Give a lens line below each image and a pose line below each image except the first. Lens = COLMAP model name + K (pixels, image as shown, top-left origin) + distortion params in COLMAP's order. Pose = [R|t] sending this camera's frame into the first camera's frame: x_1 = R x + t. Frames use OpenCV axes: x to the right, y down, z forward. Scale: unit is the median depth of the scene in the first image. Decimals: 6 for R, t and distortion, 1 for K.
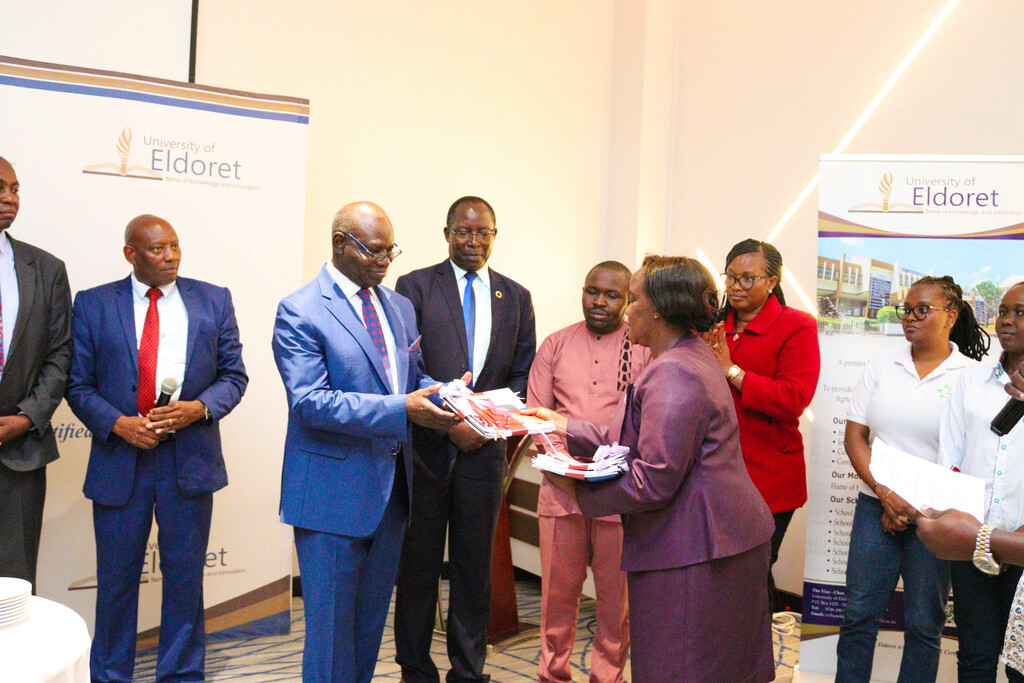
lens RADIAL K [[1127.0, 0, 498.8], [0, 1127.0, 366.3], [0, 0, 1]] dist [-0.023501, 0.000000]
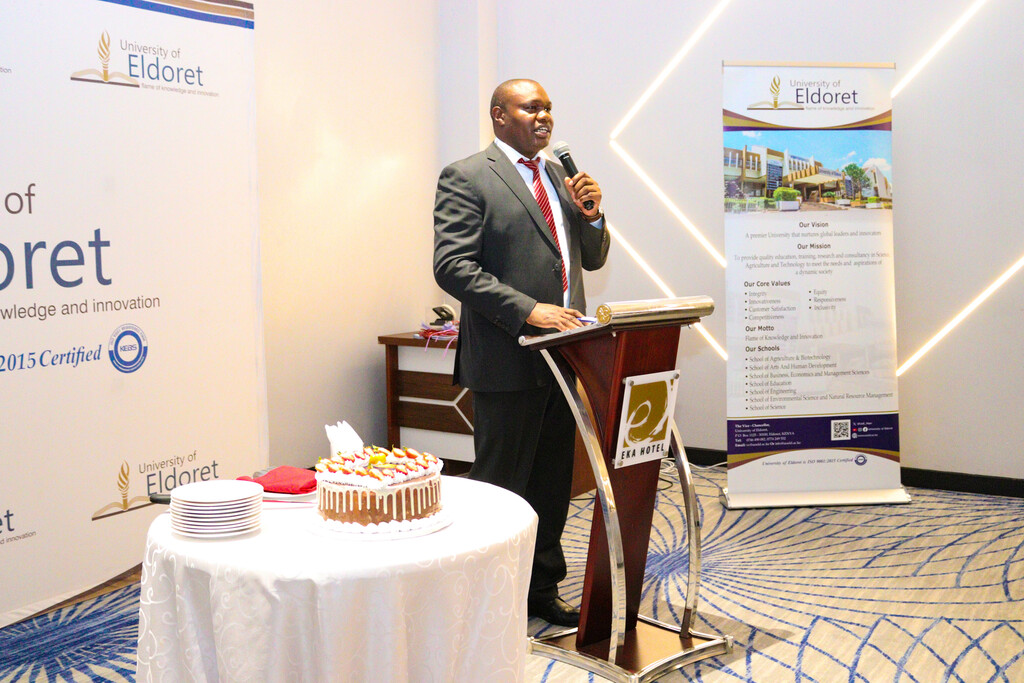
lens RADIAL K [[1156.3, 0, 514.2], [0, 1156.3, 351.5], [0, 0, 1]] dist [-0.030990, 0.000000]
pose [[0.913100, -0.097324, 0.395951, -0.426335], [0.071916, 0.994312, 0.078555, 0.004743], [-0.401344, -0.043253, 0.914905, -0.037181]]
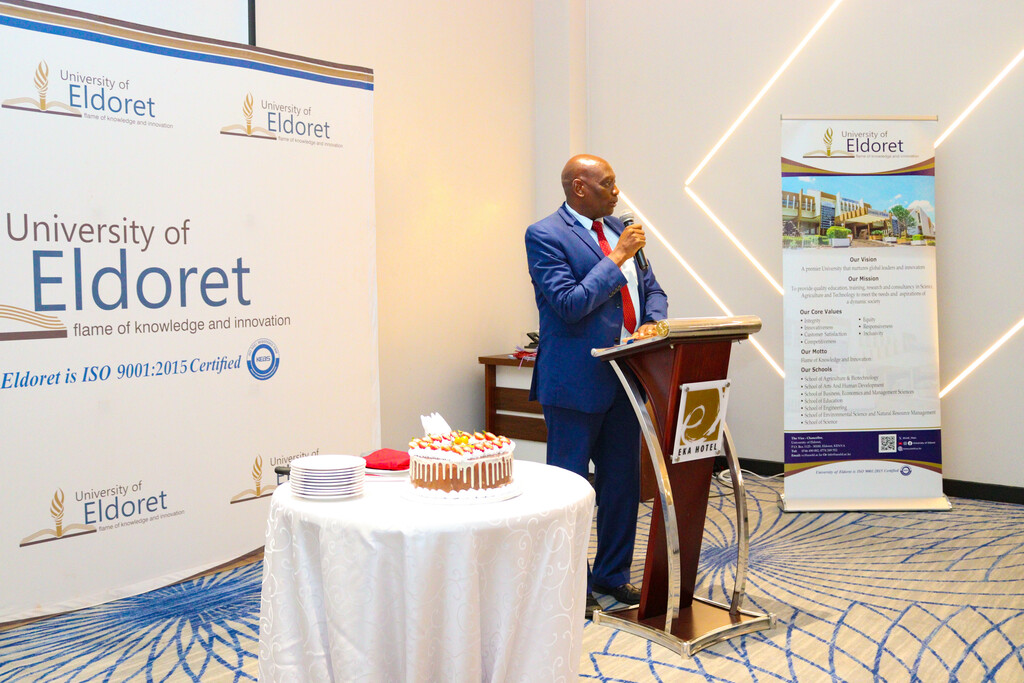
lens RADIAL K [[1056.1, 0, 524.3], [0, 1056.1, 362.4], [0, 0, 1]] dist [-0.049597, 0.000000]
pose [[0.944830, -0.078068, 0.318123, -0.426868], [0.066053, 0.996642, 0.048400, 0.025196], [-0.320833, -0.024717, 0.946813, -0.097251]]
